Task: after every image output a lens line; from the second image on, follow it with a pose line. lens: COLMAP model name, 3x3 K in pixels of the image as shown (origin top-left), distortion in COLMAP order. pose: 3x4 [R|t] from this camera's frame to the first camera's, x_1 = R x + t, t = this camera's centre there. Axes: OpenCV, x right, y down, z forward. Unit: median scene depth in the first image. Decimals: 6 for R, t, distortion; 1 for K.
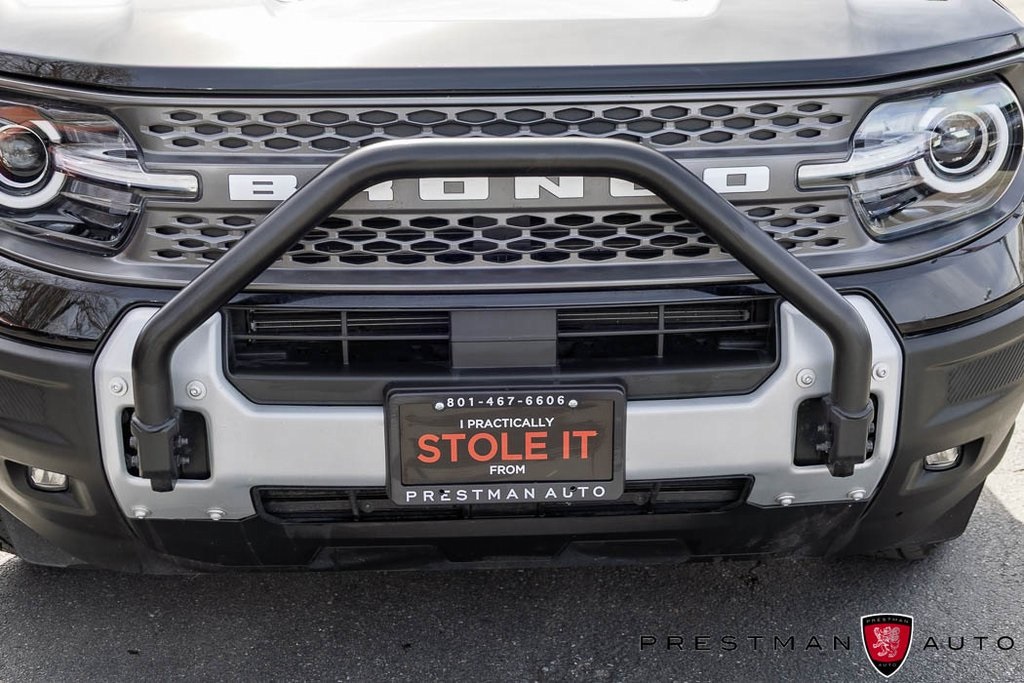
lens RADIAL K [[1369.7, 0, 504.1], [0, 1369.7, 348.5], [0, 0, 1]] dist [0.060999, 0.000000]
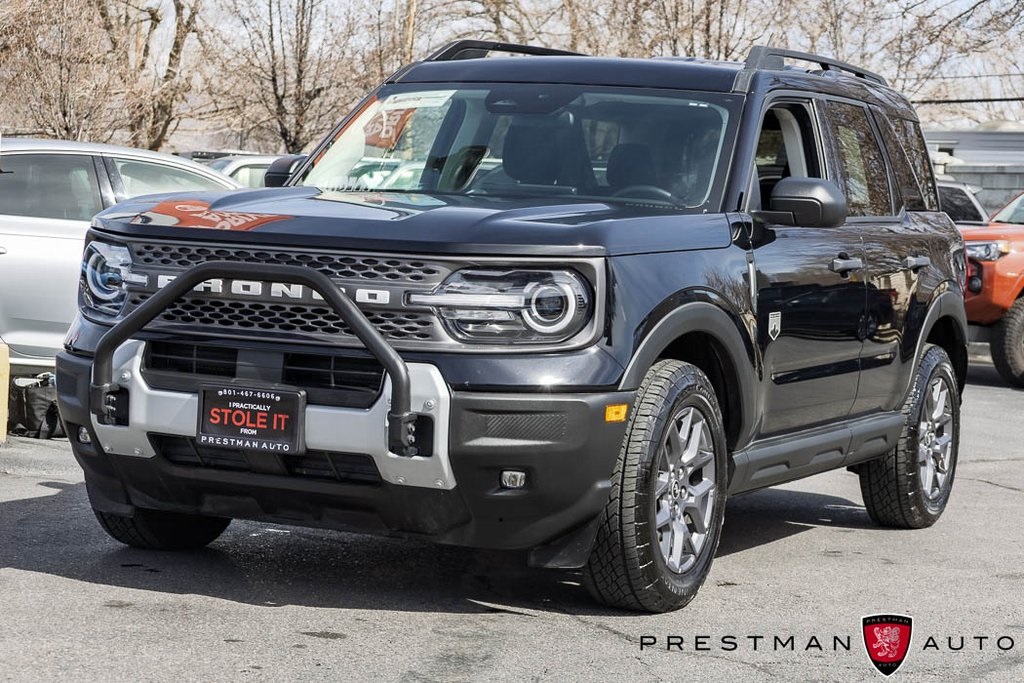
lens RADIAL K [[2354.3, 0, 513.0], [0, 2354.3, 340.0], [0, 0, 1]] dist [0.018150, 0.000000]
pose [[0.885768, 0.079075, -0.457342, 1.861486], [-0.191482, 0.959872, -0.204893, 0.578792], [0.422787, 0.269061, 0.865365, -1.779853]]
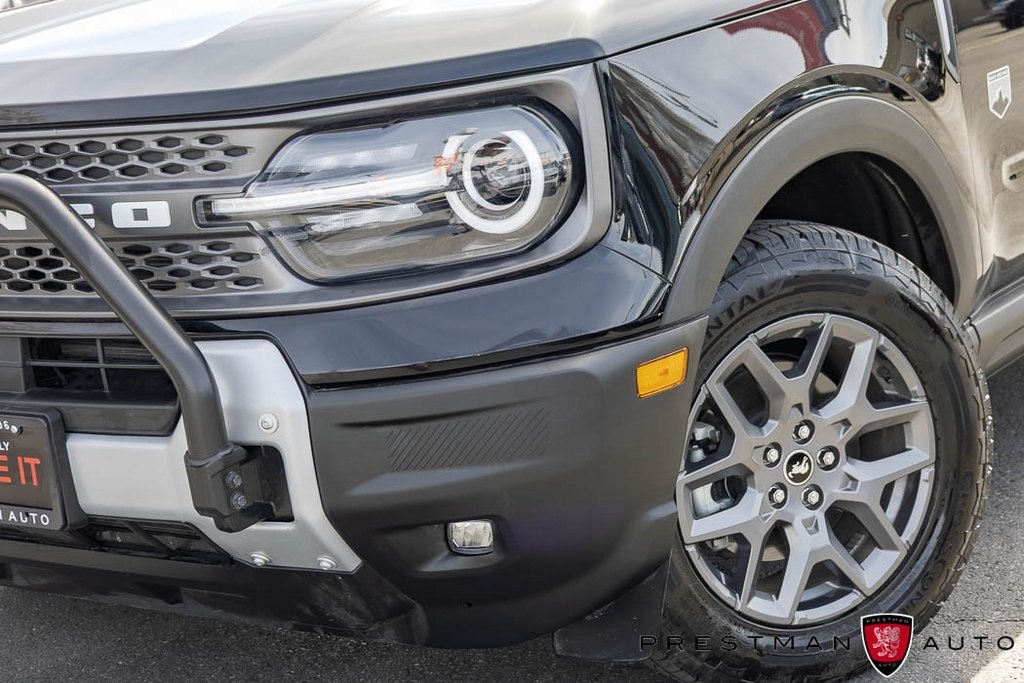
lens RADIAL K [[1965.3, 0, 512.1], [0, 1965.3, 342.7], [0, 0, 1]] dist [-0.031318, 0.000000]
pose [[0.797570, 0.047612, -0.601345, 1.211869], [-0.073175, 0.997155, -0.018102, -0.025106], [0.598772, 0.058441, 0.798784, 0.042874]]
